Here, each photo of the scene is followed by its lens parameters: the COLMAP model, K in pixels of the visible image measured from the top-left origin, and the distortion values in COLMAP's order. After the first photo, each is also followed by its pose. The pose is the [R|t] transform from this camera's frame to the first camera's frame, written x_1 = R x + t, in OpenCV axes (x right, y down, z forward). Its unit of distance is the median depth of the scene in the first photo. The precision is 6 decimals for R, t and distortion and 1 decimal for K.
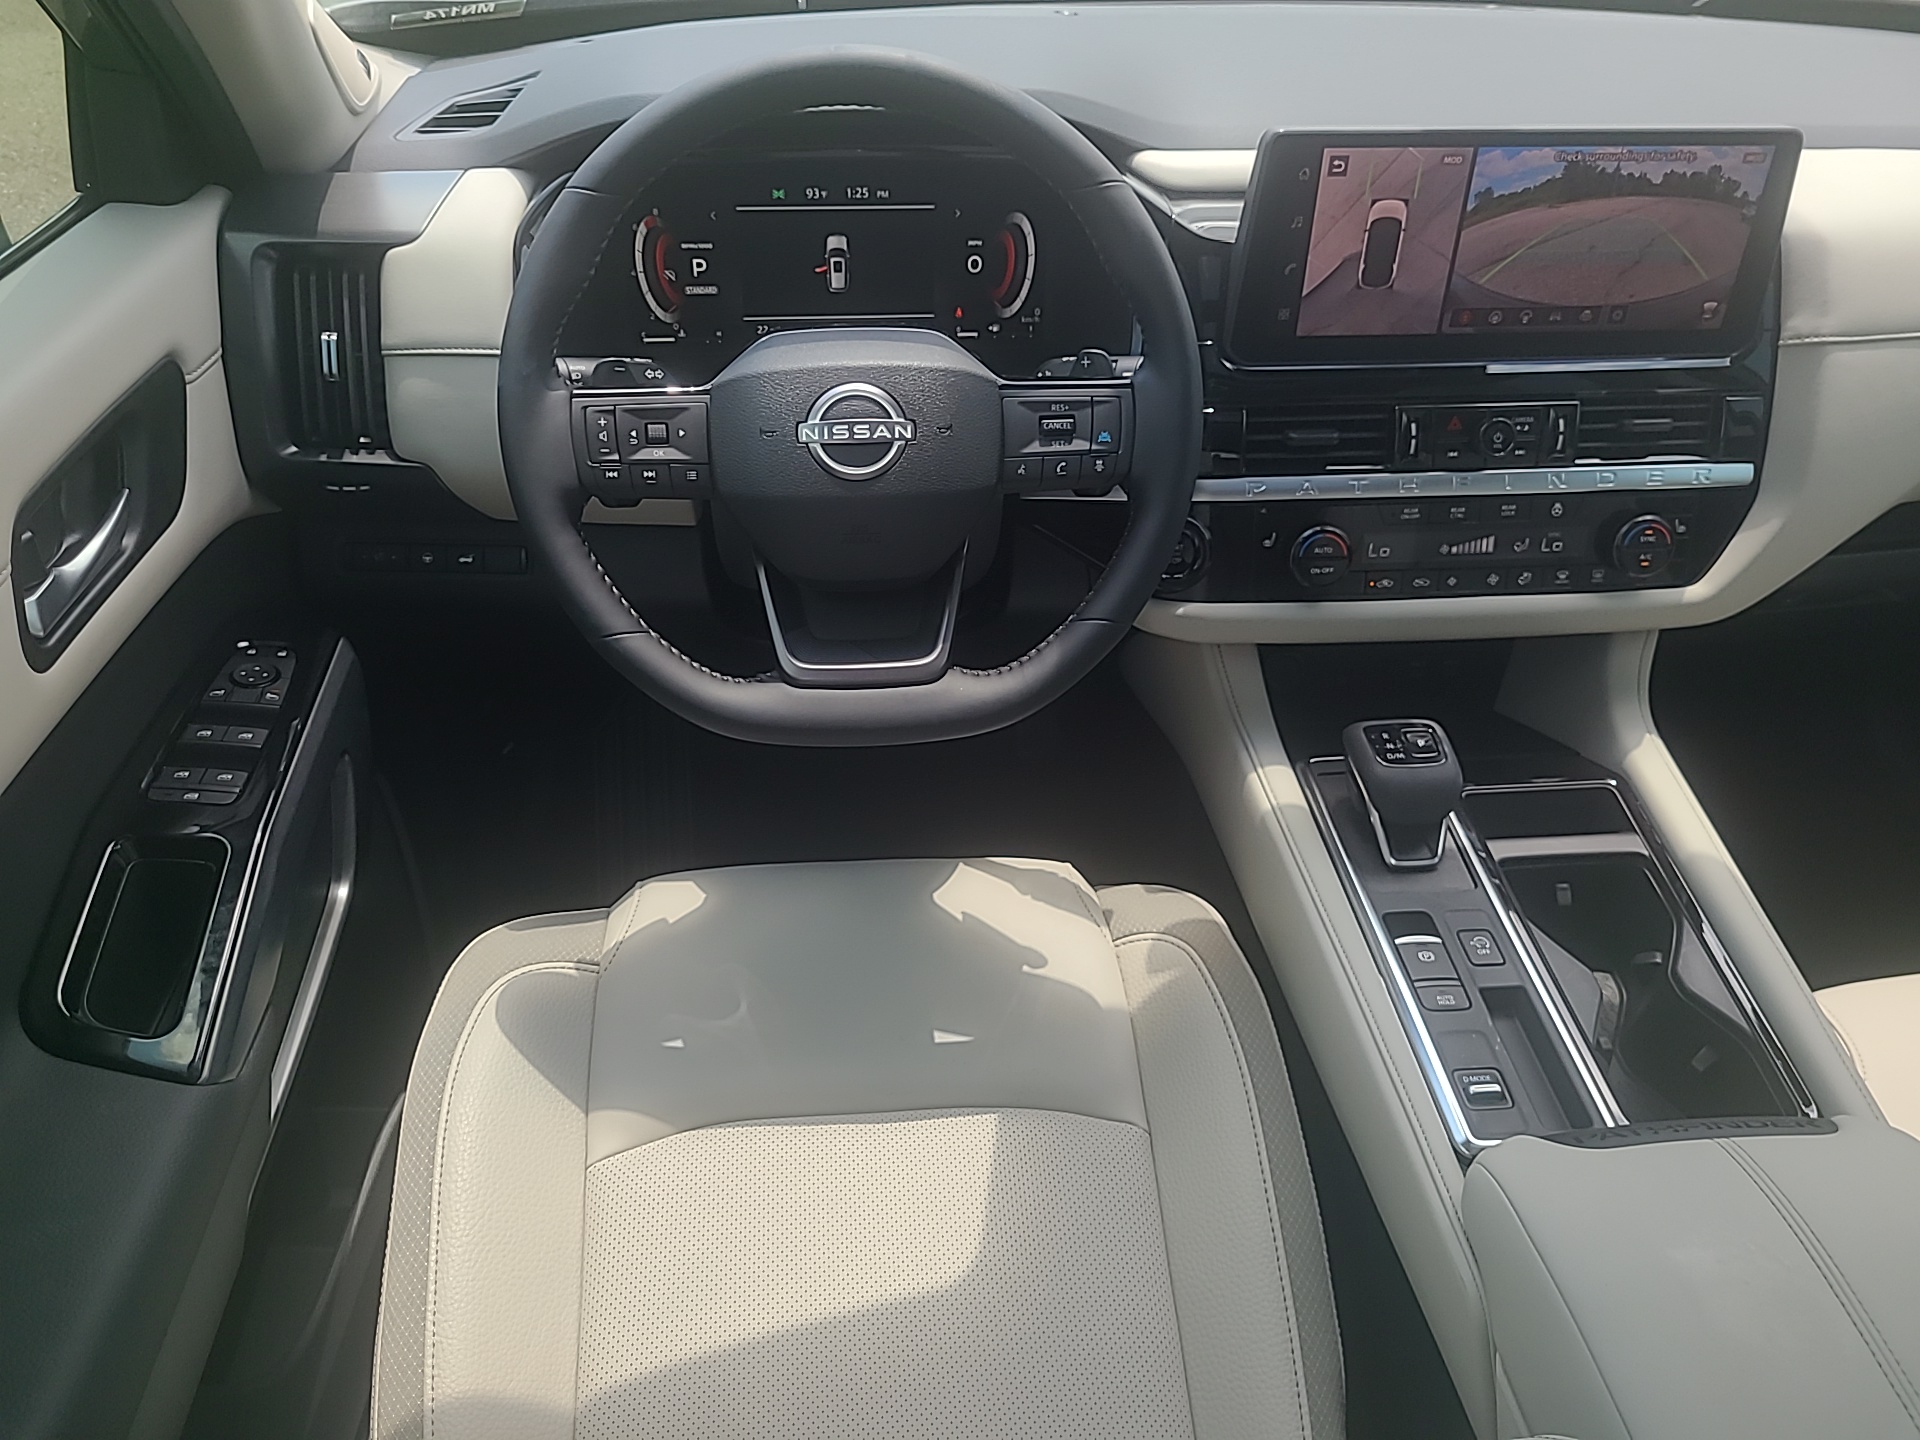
lens RADIAL K [[1434.3, 0, 963.4], [0, 1434.3, 702.5], [0, 0, 1]] dist [0.018001, -0.003529]
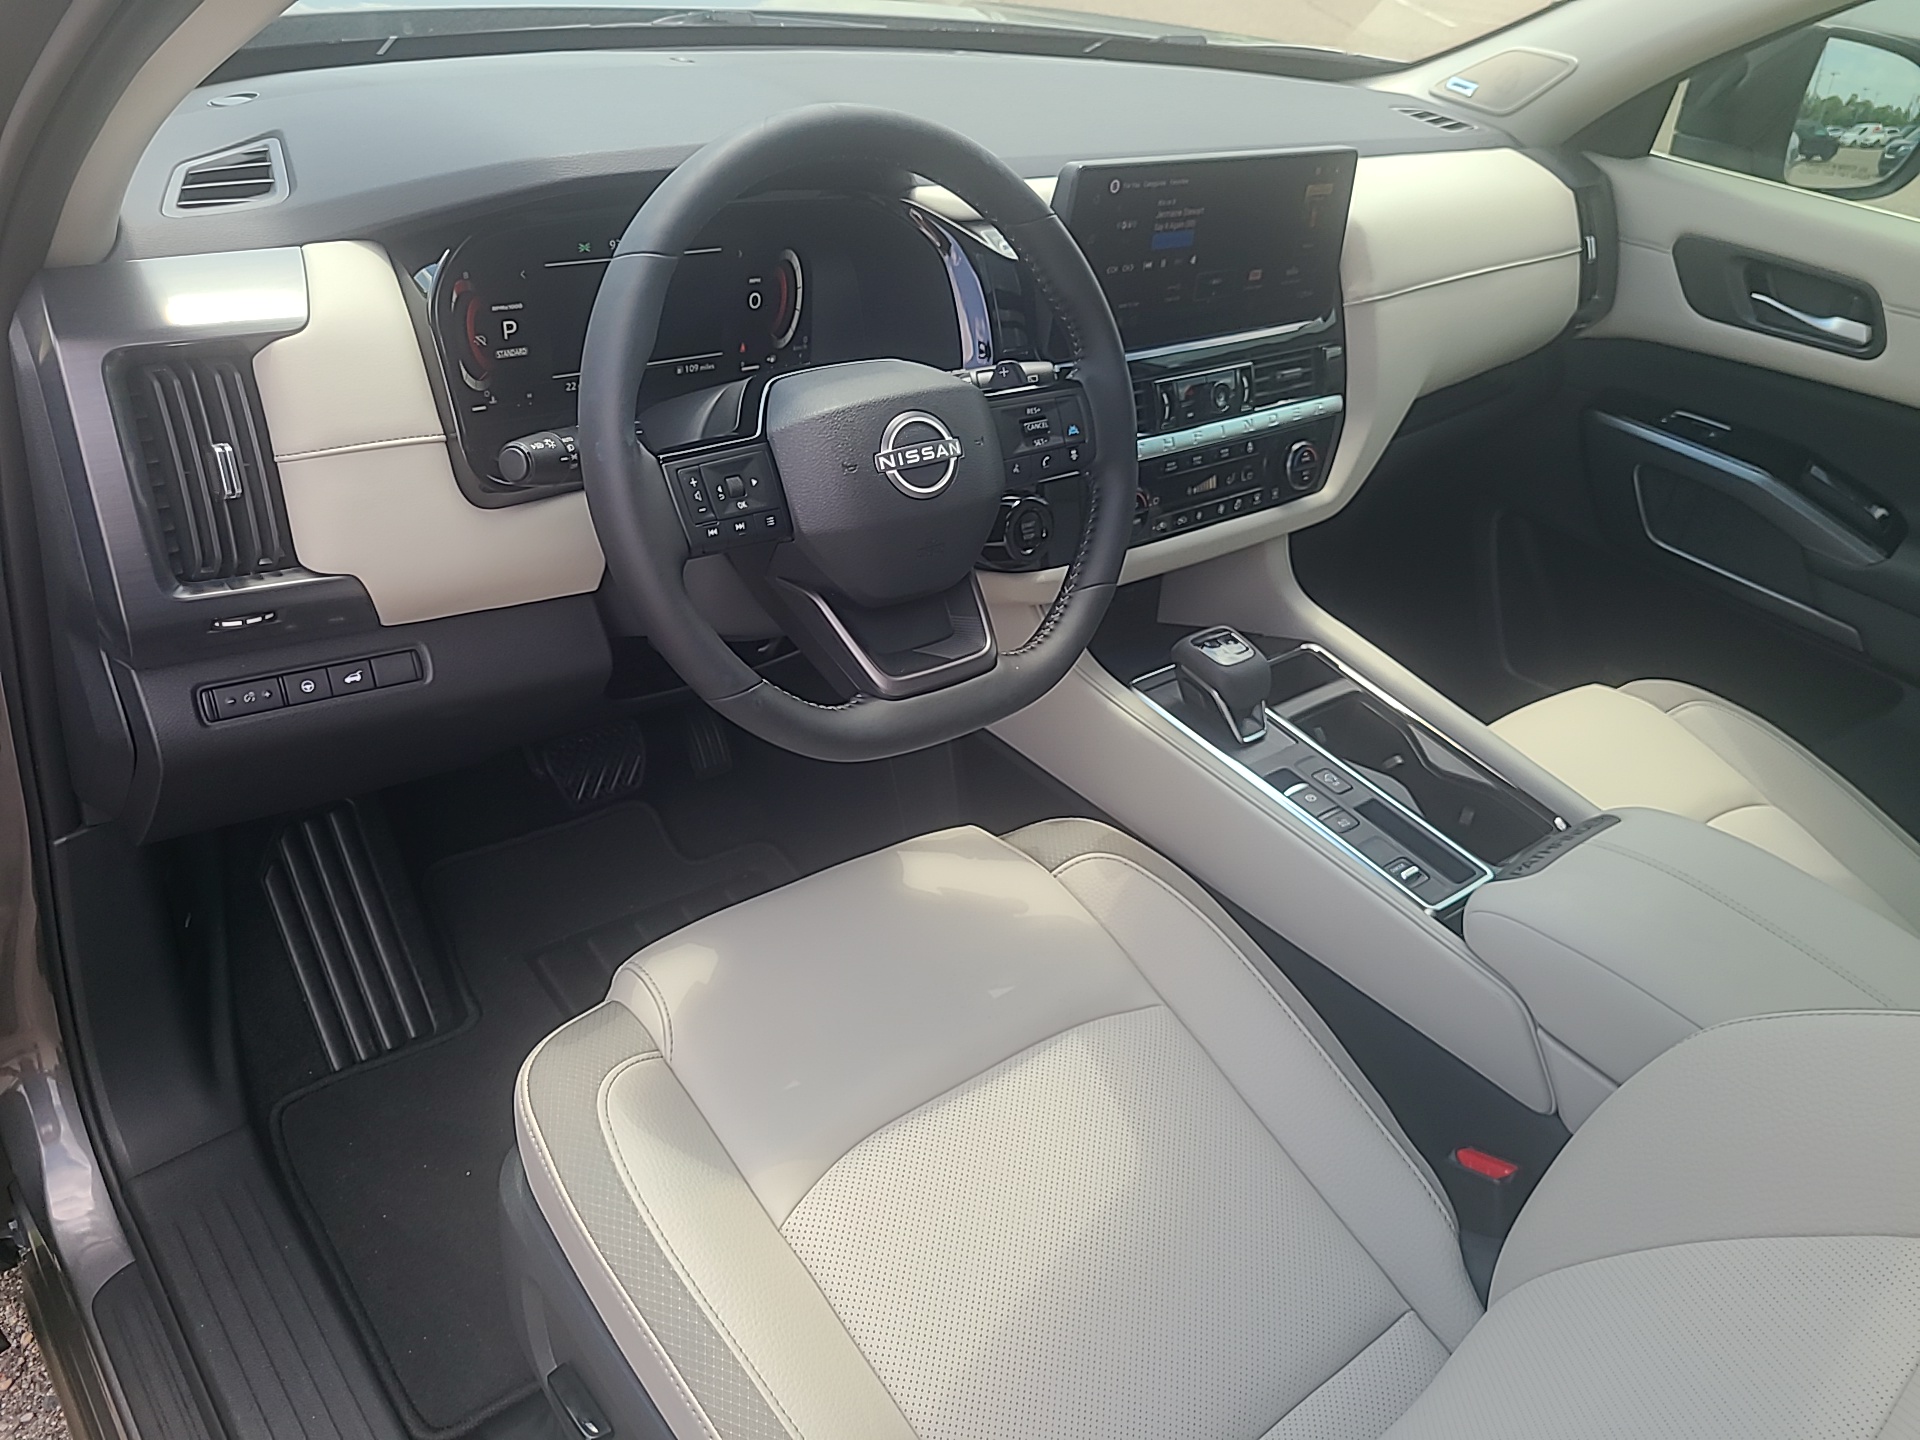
lens RADIAL K [[1434.3, 0, 963.4], [0, 1434.3, 702.5], [0, 0, 1]] dist [0.018001, -0.003529]
pose [[0.827818, -0.232913, 0.510361, -0.531453], [0.238394, 0.969564, 0.055798, -0.047667], [-0.507824, 0.075476, 0.858148, 0.047441]]
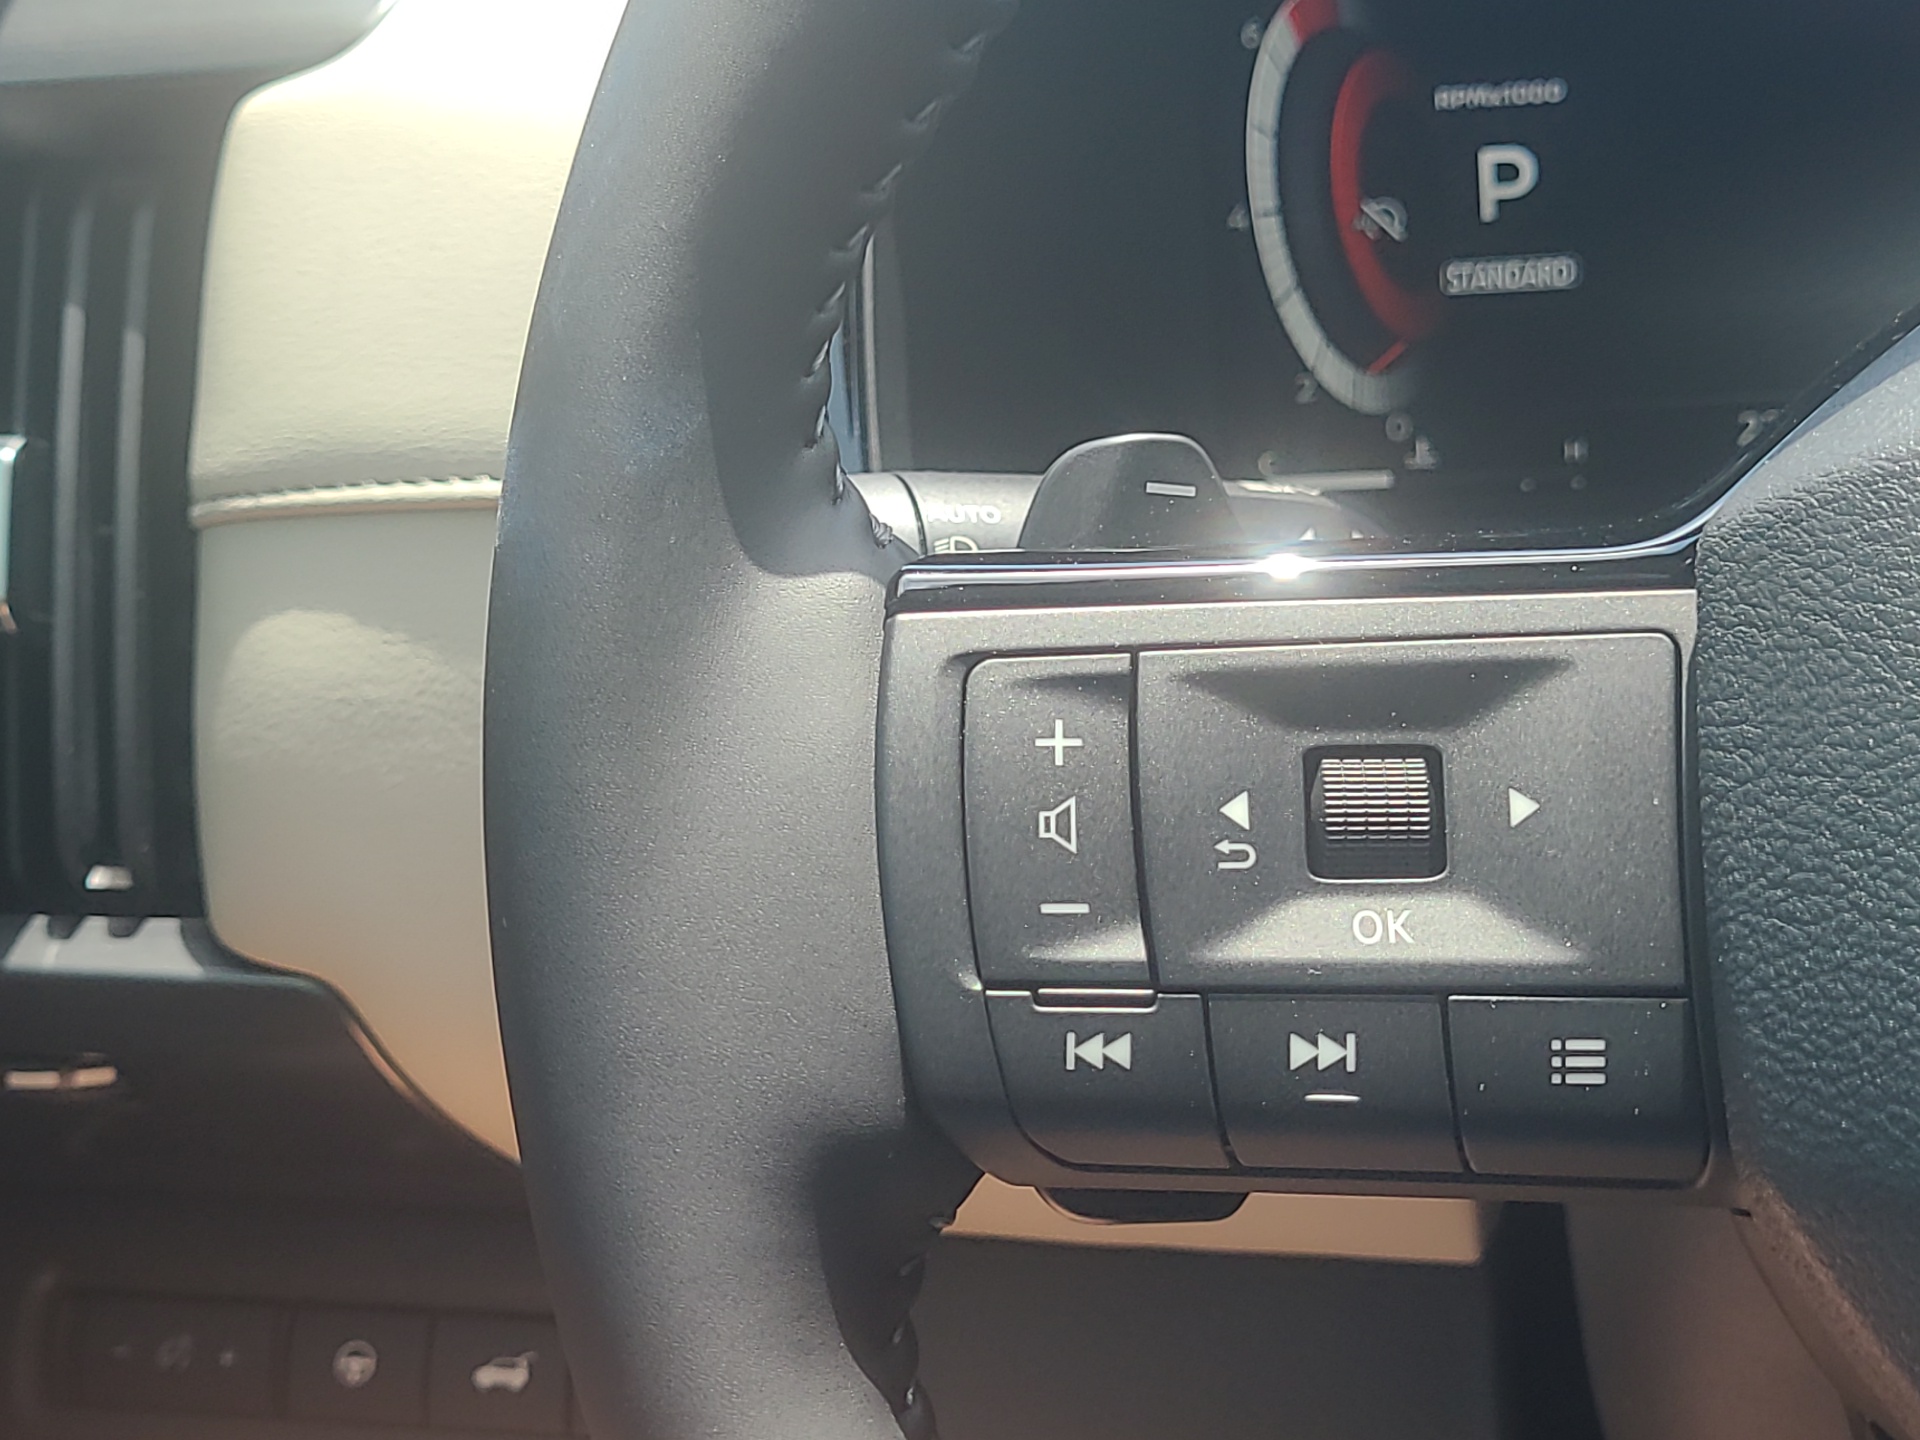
lens RADIAL K [[3332.2, 0, 951.6], [0, 3332.2, 721.3], [0, 0, 1]] dist [0.040896, -0.162269]
pose [[0.957784, -0.013297, -0.287181, -0.124869], [-0.055668, 0.971446, -0.230638, -0.088295], [0.282048, 0.236888, 0.929695, 0.523293]]
